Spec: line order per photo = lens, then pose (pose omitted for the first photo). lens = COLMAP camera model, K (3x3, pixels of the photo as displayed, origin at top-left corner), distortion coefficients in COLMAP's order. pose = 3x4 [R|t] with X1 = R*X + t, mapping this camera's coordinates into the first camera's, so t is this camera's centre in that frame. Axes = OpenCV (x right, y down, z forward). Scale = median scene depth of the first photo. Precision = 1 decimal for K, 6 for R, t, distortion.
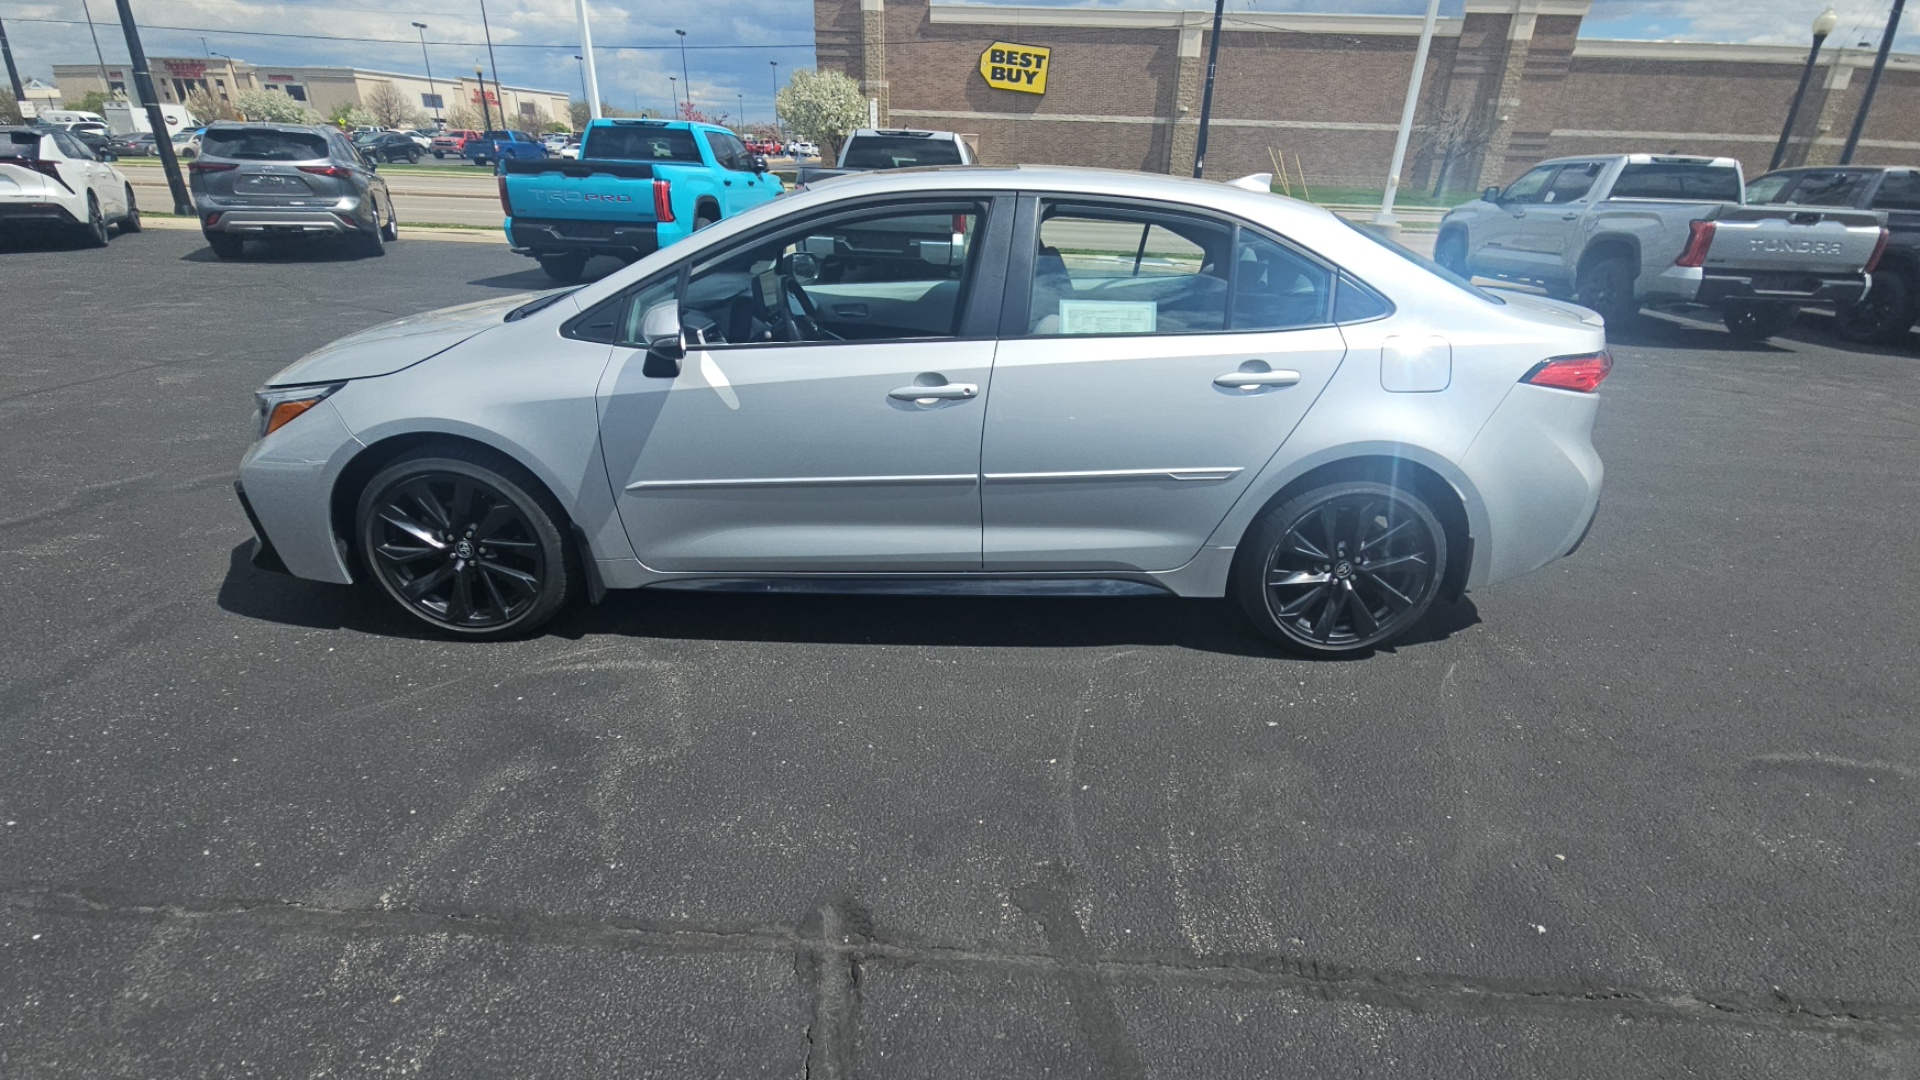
lens RADIAL K [[855.5, 0, 977.8], [0, 855.5, 533.7], [0, 0, 1]] dist [0.010718, -0.007934]
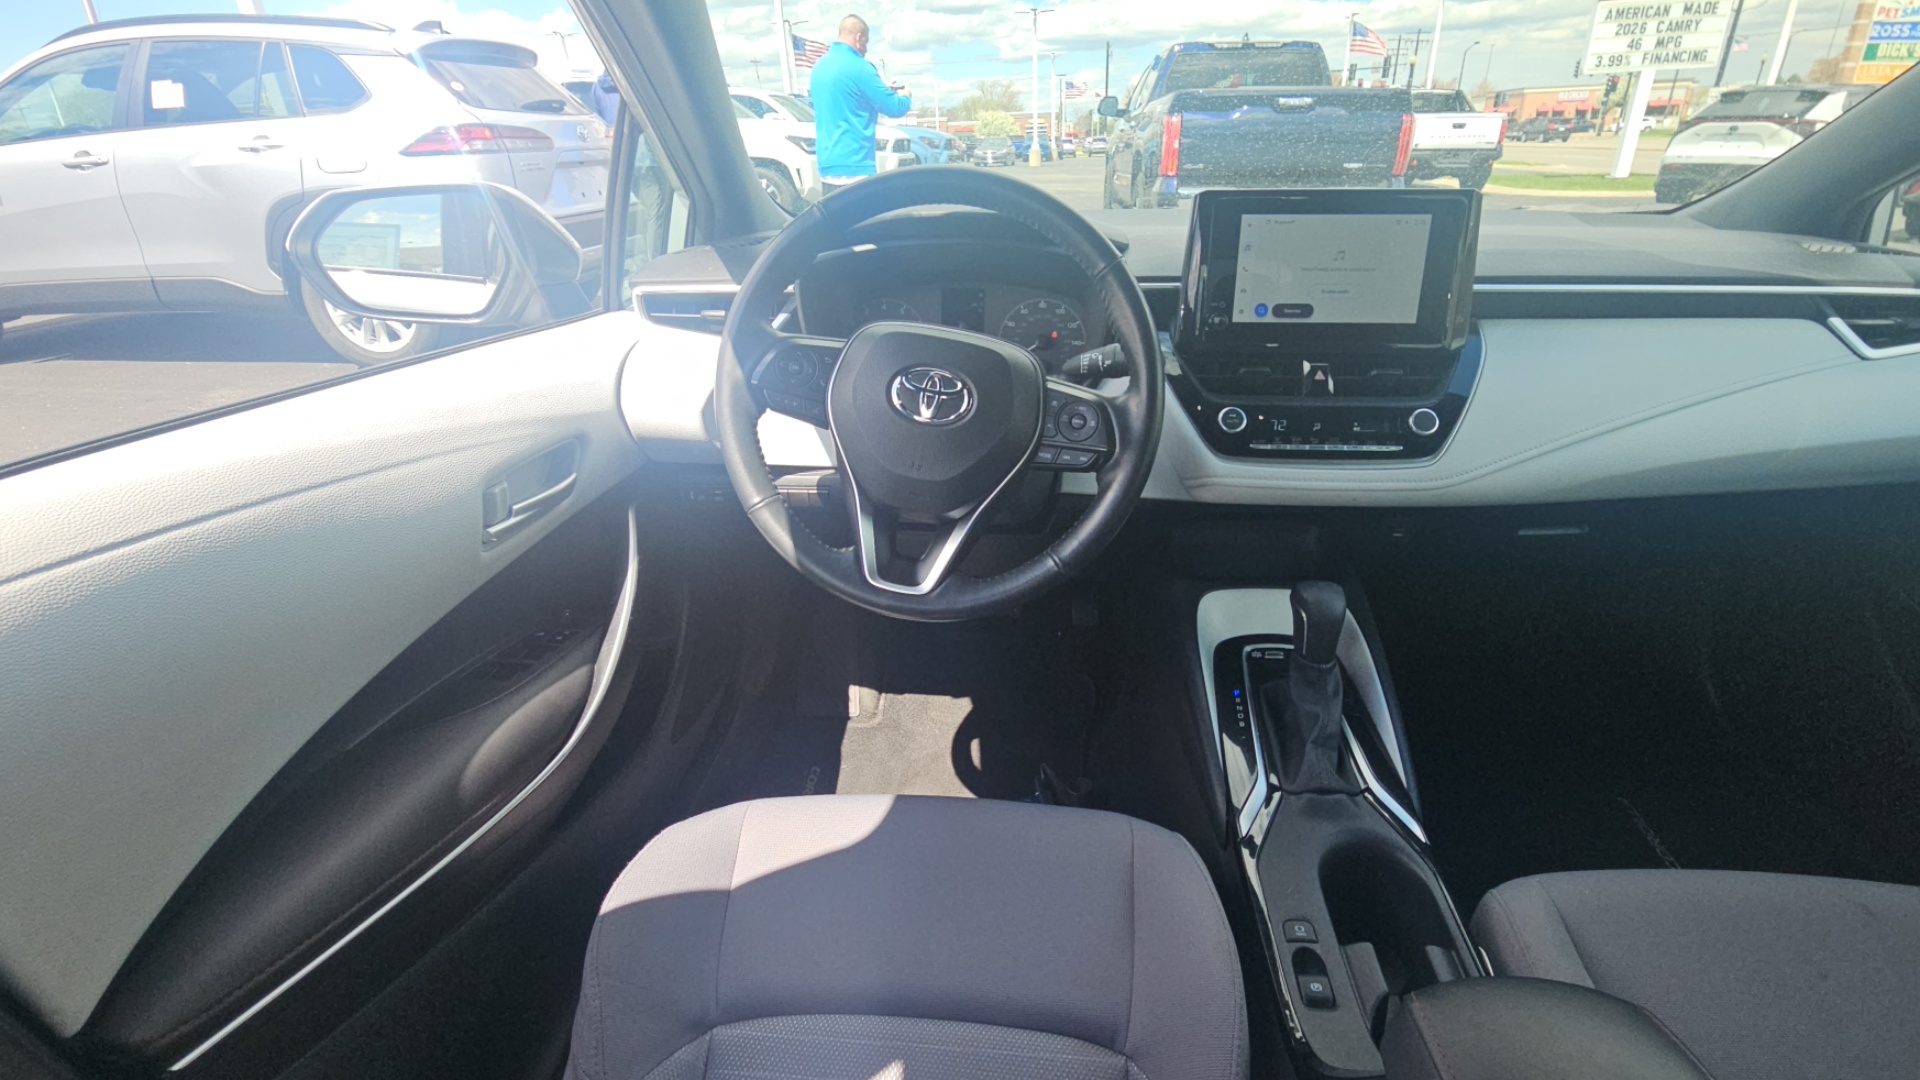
lens RADIAL K [[855.5, 0, 978.5], [0, 855.5, 547.4], [0, 0, 1]] dist [0.010718, -0.007934]
pose [[-0.072194, 0.400827, -0.913305, 0.013740], [-0.377773, 0.836481, 0.396972, -0.077856], [0.923079, 0.373681, 0.091033, 0.259220]]
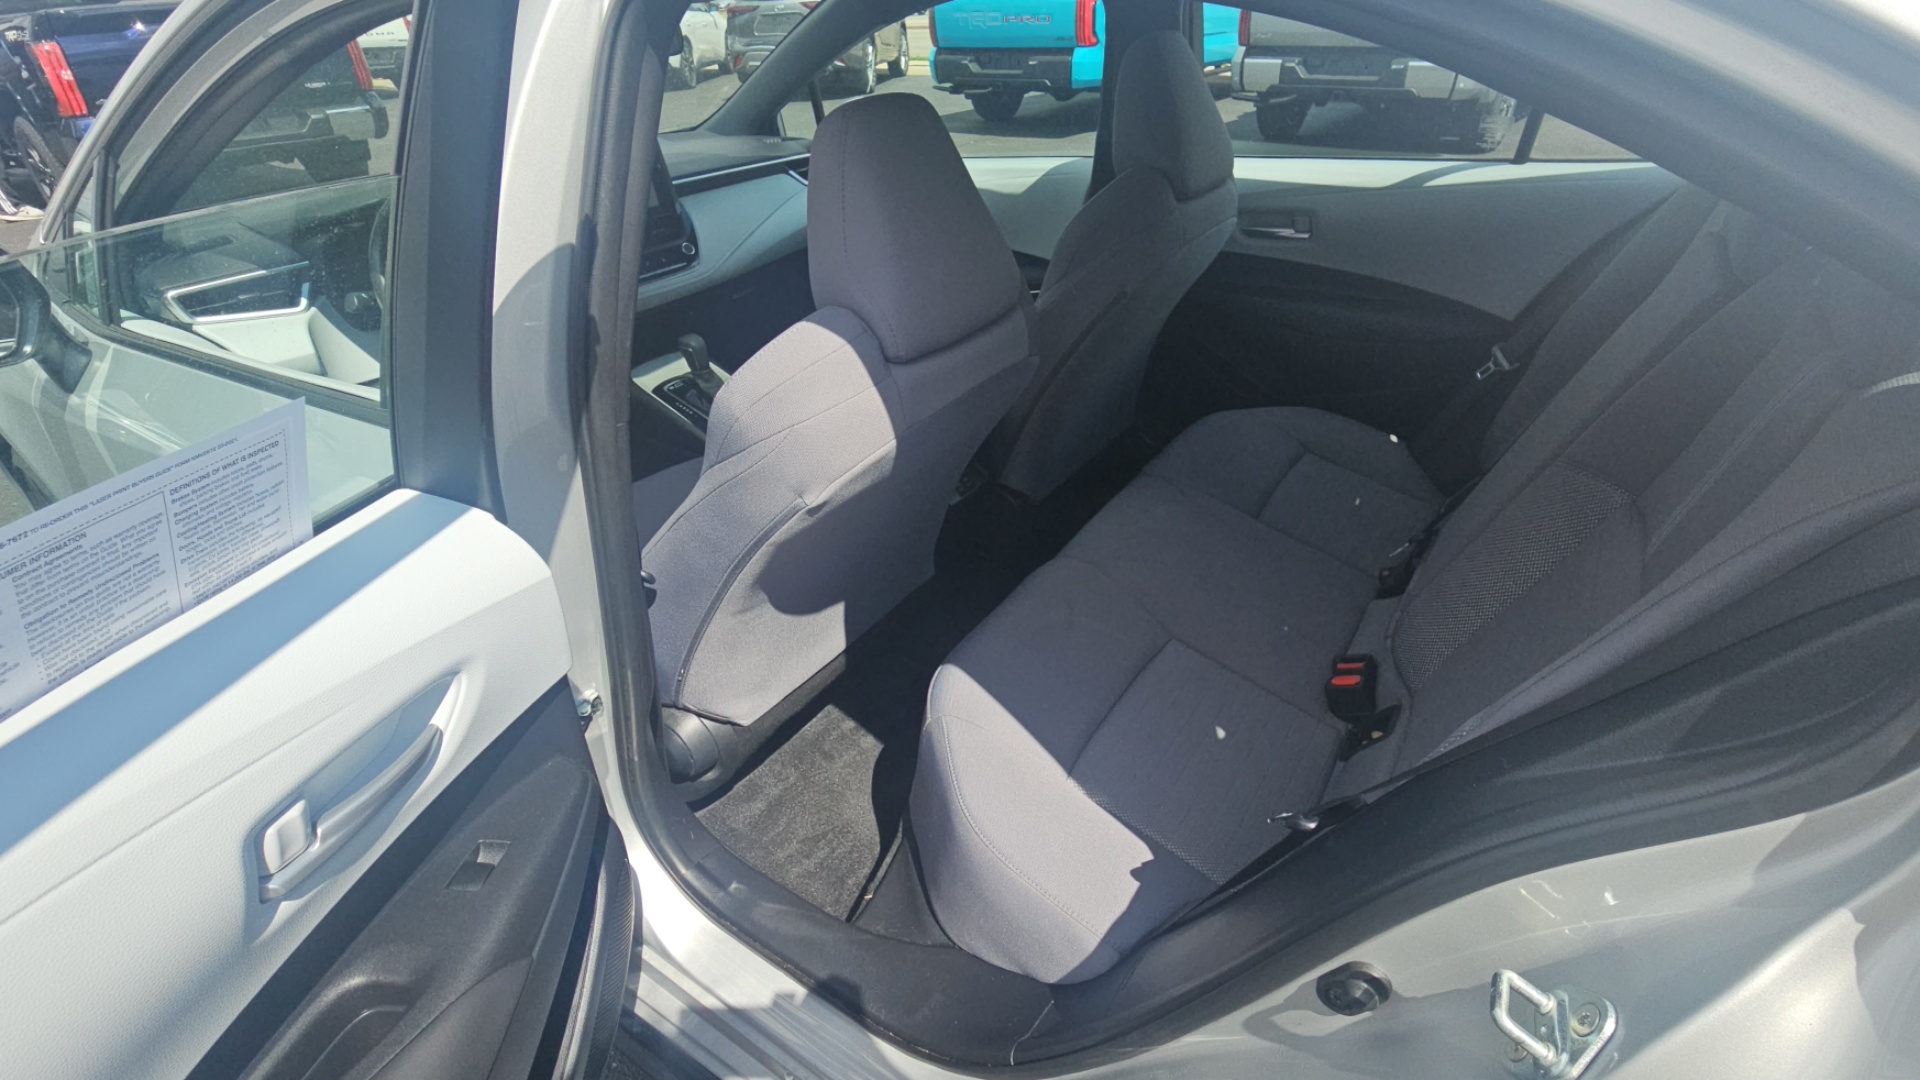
lens RADIAL K [[855.5, 0, 984.3], [0, 855.5, 545.9], [0, 0, 1]] dist [0.010718, -0.007934]
pose [[0.824607, 0.253676, -0.505640, 0.079153], [-0.159266, 0.961771, 0.222780, -0.063530], [0.542824, -0.103175, 0.833485, 0.188784]]
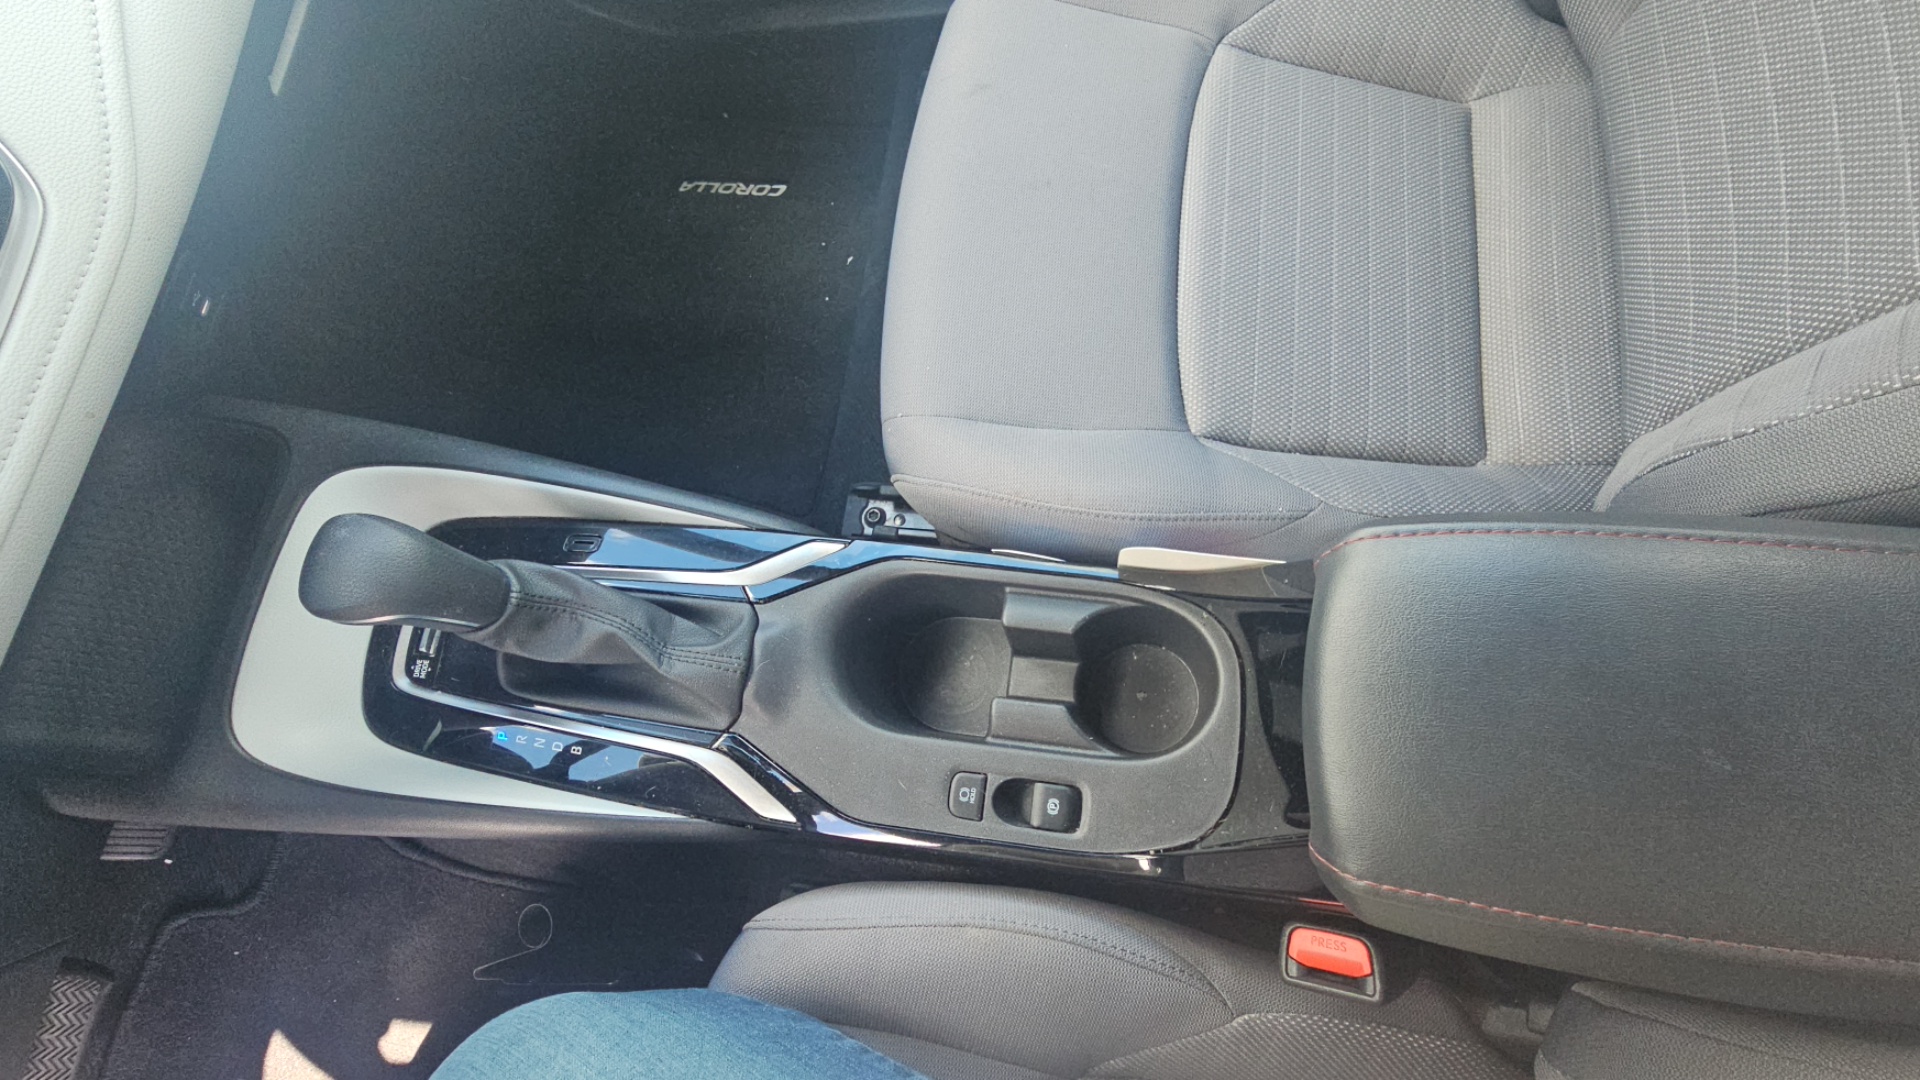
lens RADIAL K [[855.5, 0, 969.0], [0, 855.5, 547.6], [0, 0, 1]] dist [0.010718, -0.007934]
pose [[0.961760, 0.071432, -0.264415, -0.022605], [0.162901, 0.626897, 0.761882, -0.078449], [0.220184, -0.775821, 0.591288, 0.280971]]
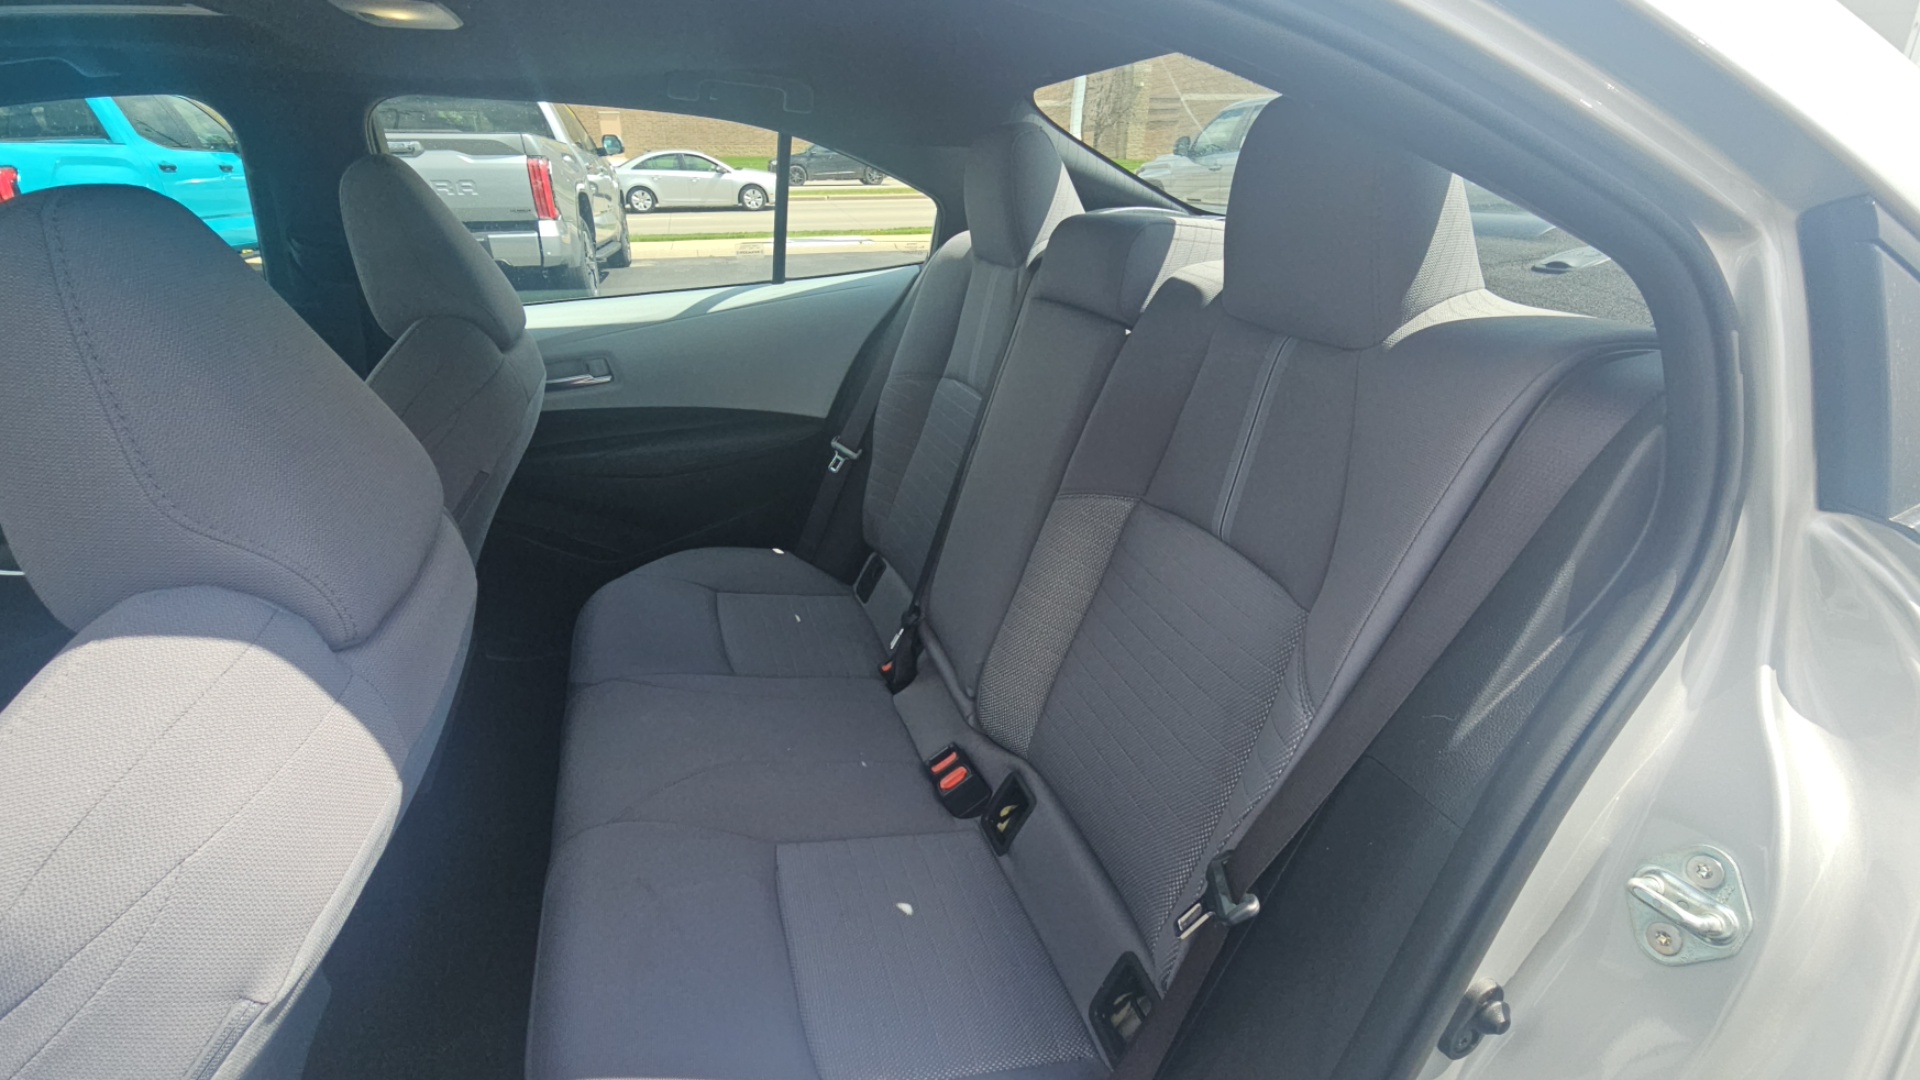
lens RADIAL K [[855.5, 0, 972.7], [0, 855.5, 542.8], [0, 0, 1]] dist [0.010718, -0.007934]
pose [[0.941150, -0.172845, 0.290449, 0.047619], [0.164894, 0.984949, 0.051826, -0.063064], [-0.295035, -0.000882, 0.955486, 0.201975]]
